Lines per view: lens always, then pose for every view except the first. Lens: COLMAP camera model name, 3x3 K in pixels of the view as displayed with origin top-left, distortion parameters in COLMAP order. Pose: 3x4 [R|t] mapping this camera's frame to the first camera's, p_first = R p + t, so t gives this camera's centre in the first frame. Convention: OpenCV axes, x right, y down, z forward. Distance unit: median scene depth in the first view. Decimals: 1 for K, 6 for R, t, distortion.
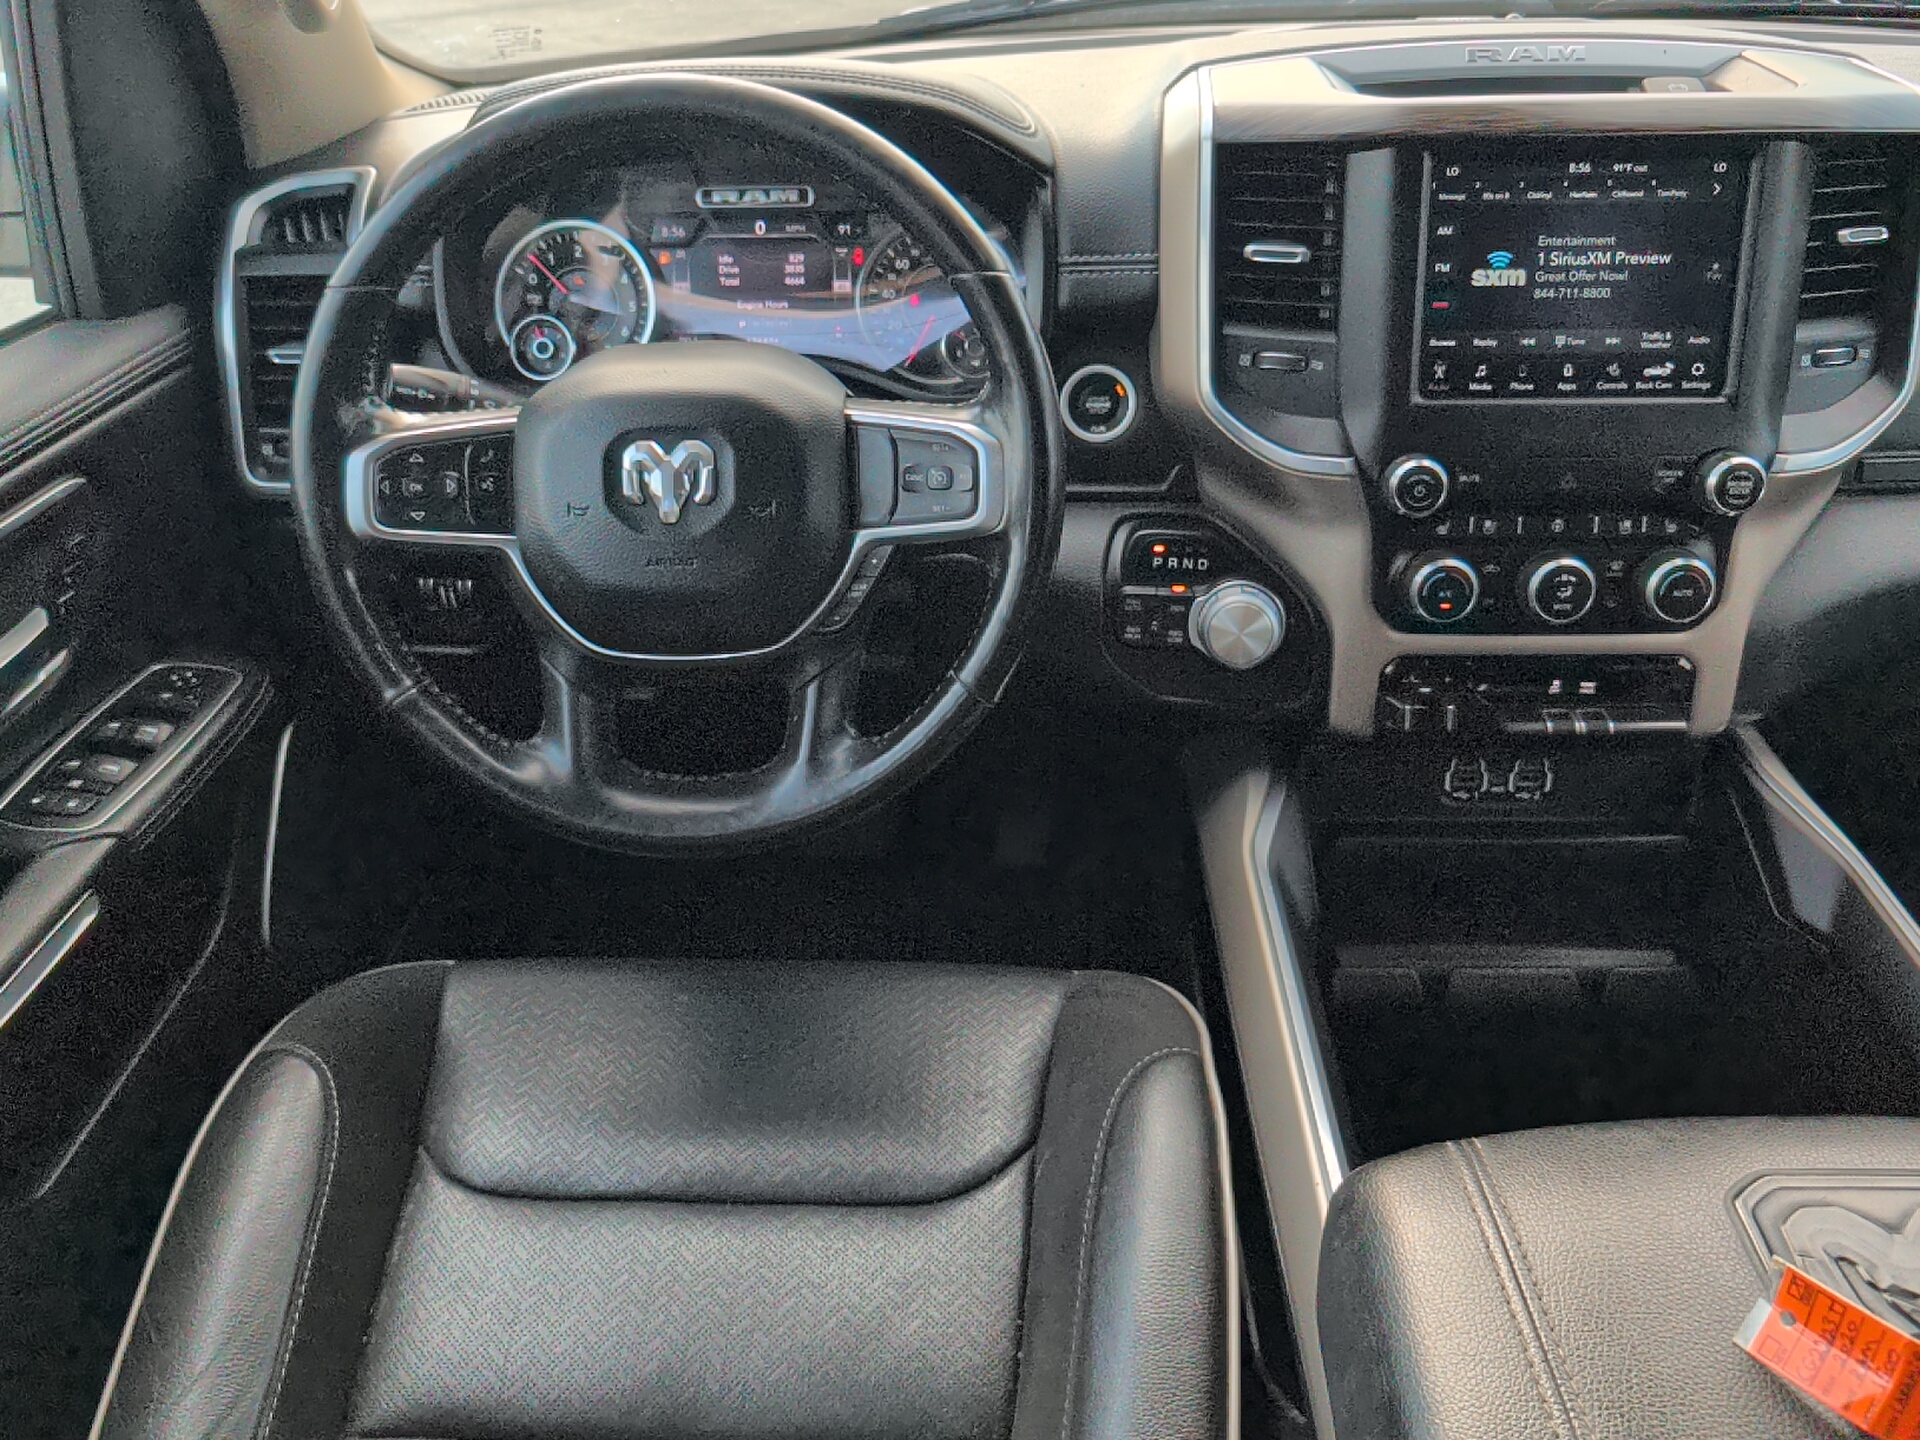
lens RADIAL K [[1536.9, 0, 960.0], [0, 1536.9, 720.0], [0, 0, 1]] dist [-0.010991, 0.007732]
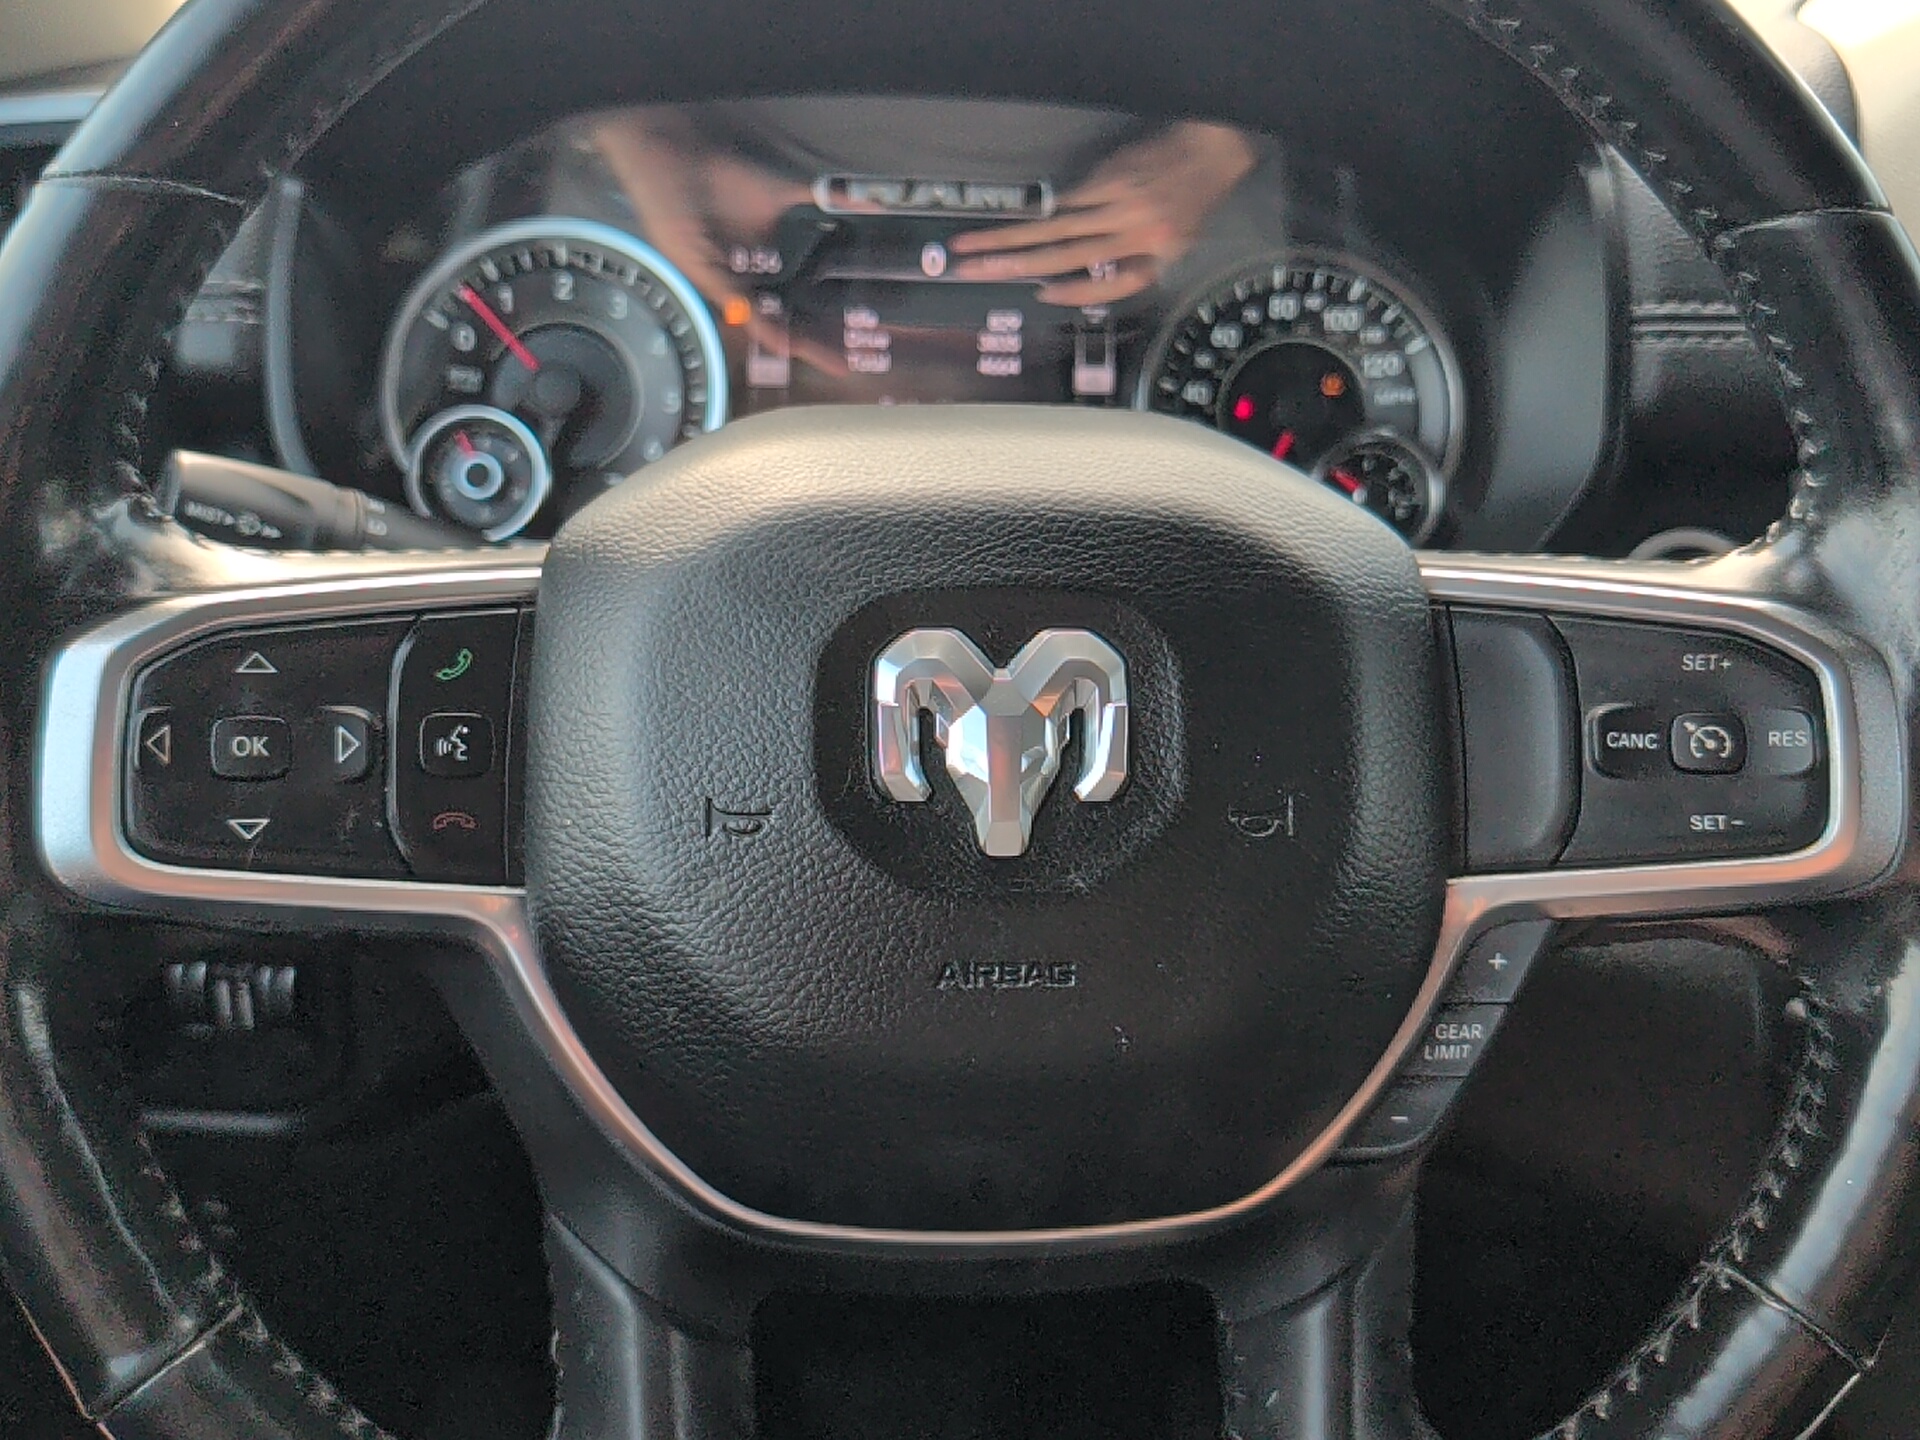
lens RADIAL K [[1967.3, 0, 998.6], [0, 1967.3, 721.0], [0, 0, 1]] dist [0.031329, -0.166921]
pose [[0.995427, 0.019391, 0.093539, -0.217613], [-0.001681, 0.982584, -0.185813, -0.071717], [-0.095513, 0.184806, 0.978123, 0.523023]]
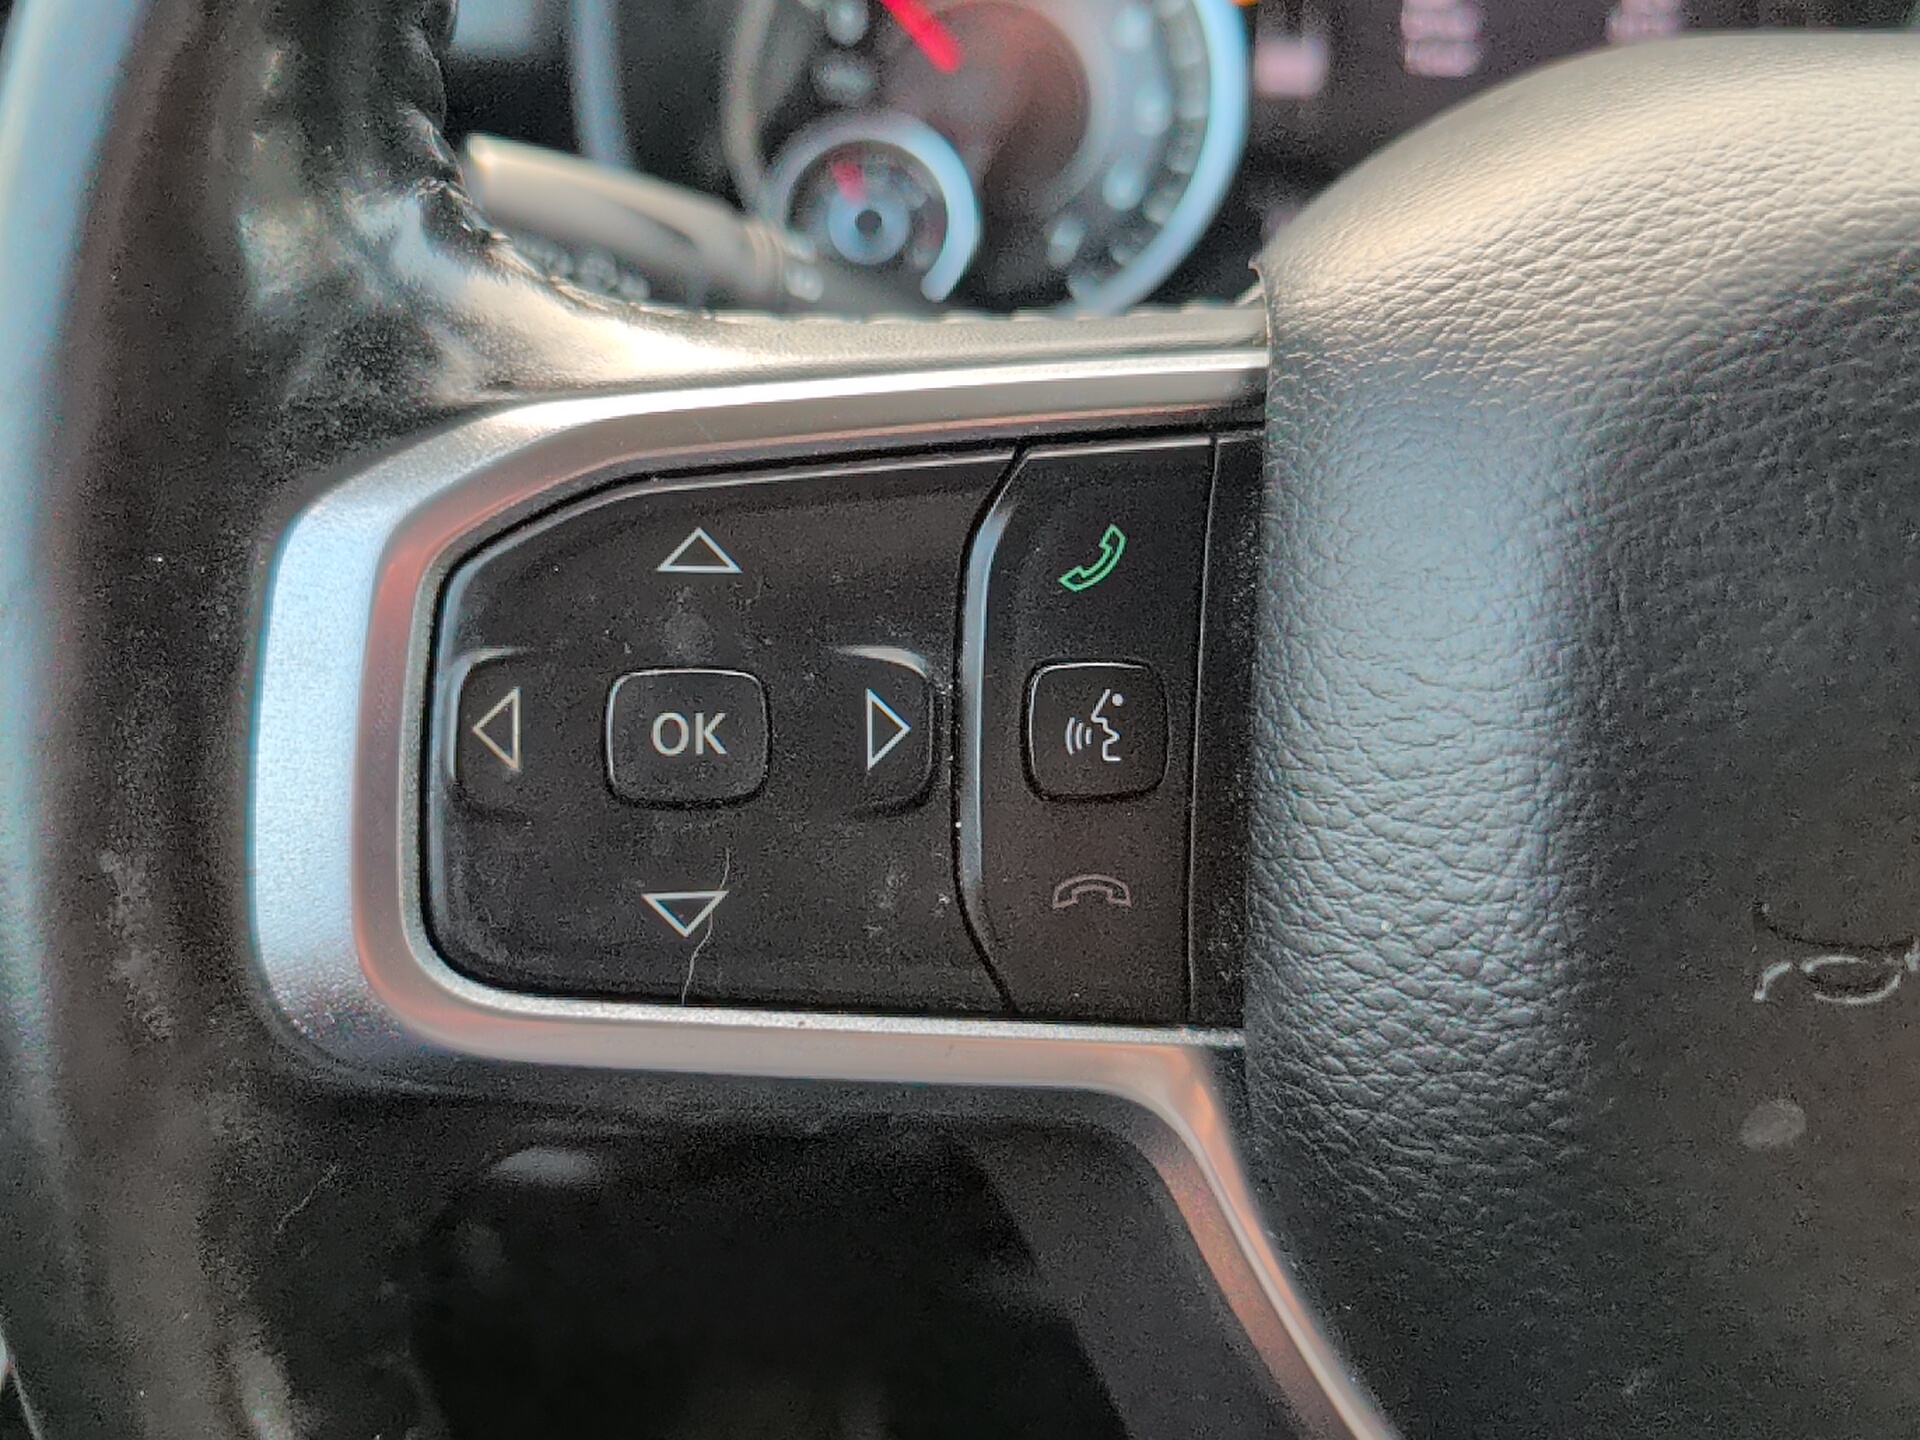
lens RADIAL K [[2092.3, 0, 960.0], [0, 2092.3, 720.0], [0, 0, 1]] dist [-0.007845, -0.045905]
pose [[0.998706, 0.042071, -0.028585, -0.306553], [-0.044752, 0.993910, -0.100703, -0.127342], [0.024174, 0.101852, 0.994506, 0.751707]]
